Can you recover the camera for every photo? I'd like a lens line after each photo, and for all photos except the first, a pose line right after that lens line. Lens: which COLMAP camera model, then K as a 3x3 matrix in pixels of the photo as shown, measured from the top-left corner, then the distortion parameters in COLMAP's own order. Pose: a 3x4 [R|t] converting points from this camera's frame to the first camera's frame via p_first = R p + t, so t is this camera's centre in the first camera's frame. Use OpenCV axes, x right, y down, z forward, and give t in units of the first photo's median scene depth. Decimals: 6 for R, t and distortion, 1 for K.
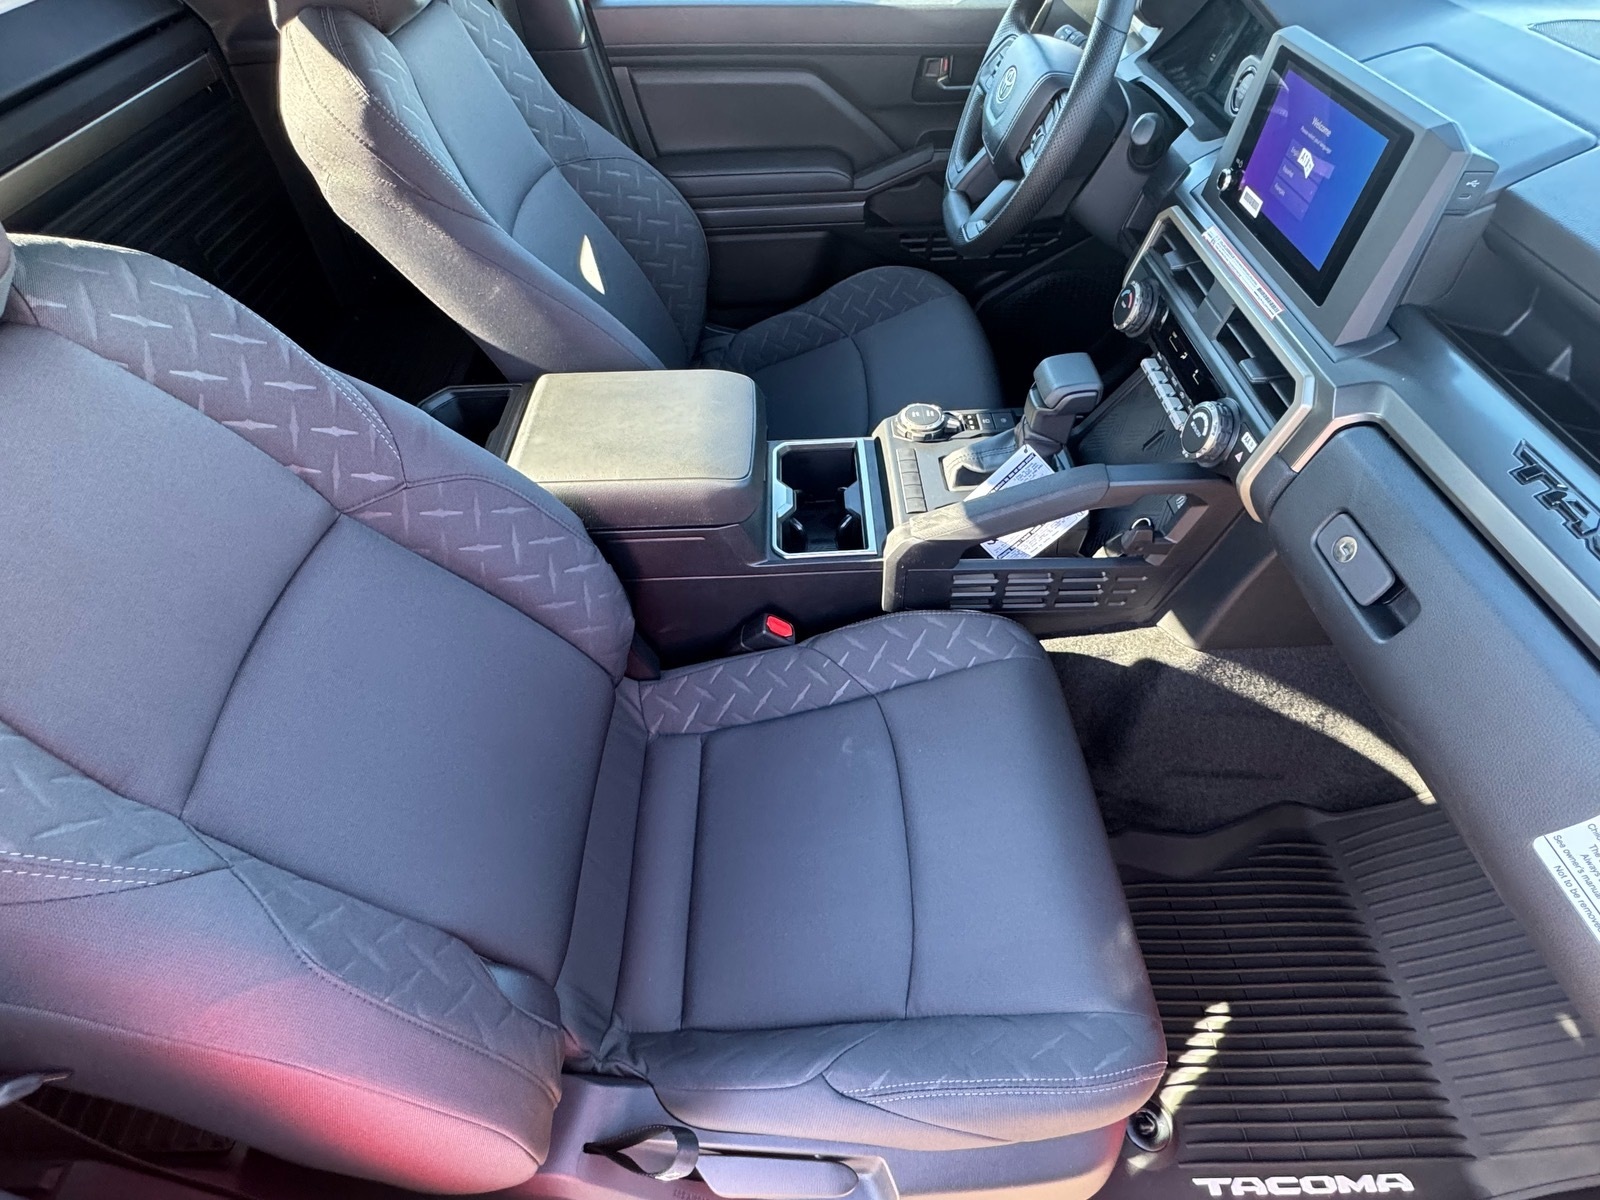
lens RADIAL K [[799.8, 0, 800.0], [0, 799.8, 600.0], [0, 0, 1]] dist [-0.000921, -0.000749]
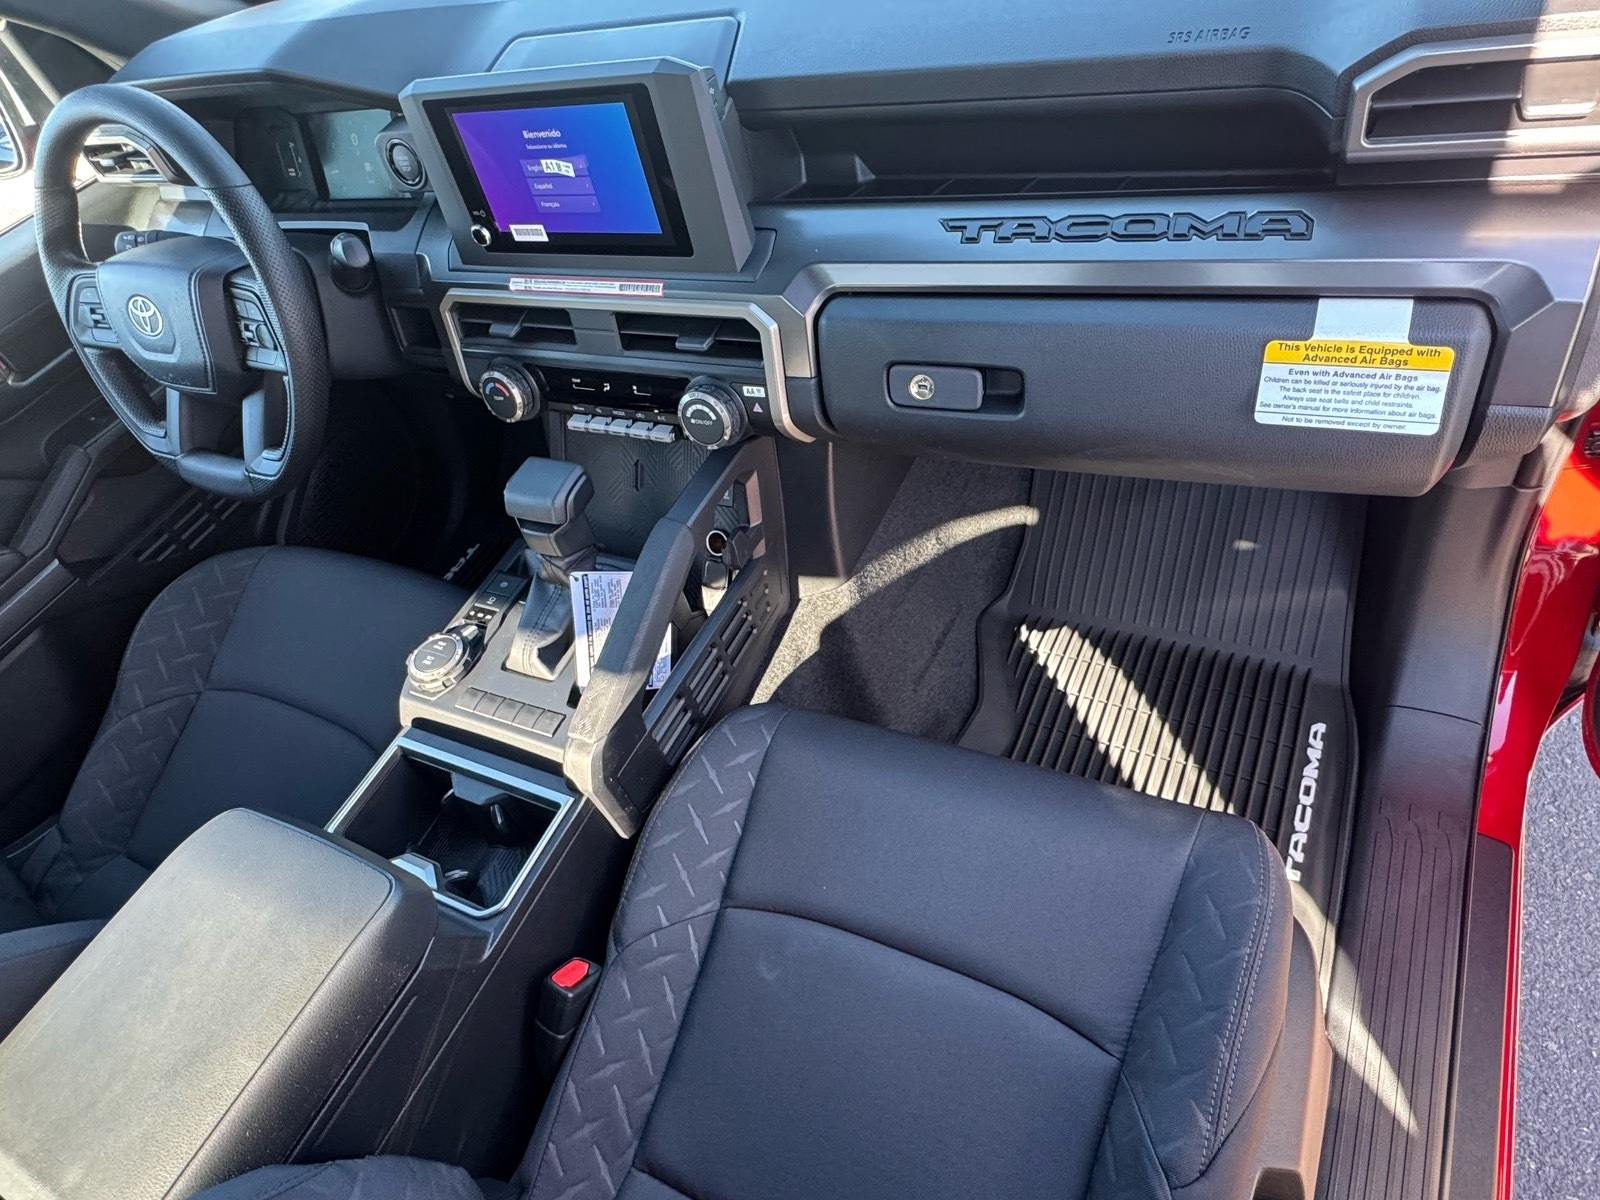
lens RADIAL K [[956.9, 0, 800.0], [0, 956.9, 600.0], [0, 0, 1]] dist [-0.001219, 0.000263]
pose [[0.458319, -0.713472, 0.530000, -0.150243], [0.790743, 0.599590, 0.123355, -0.112762], [-0.405793, 0.362558, 0.838977, 0.086272]]
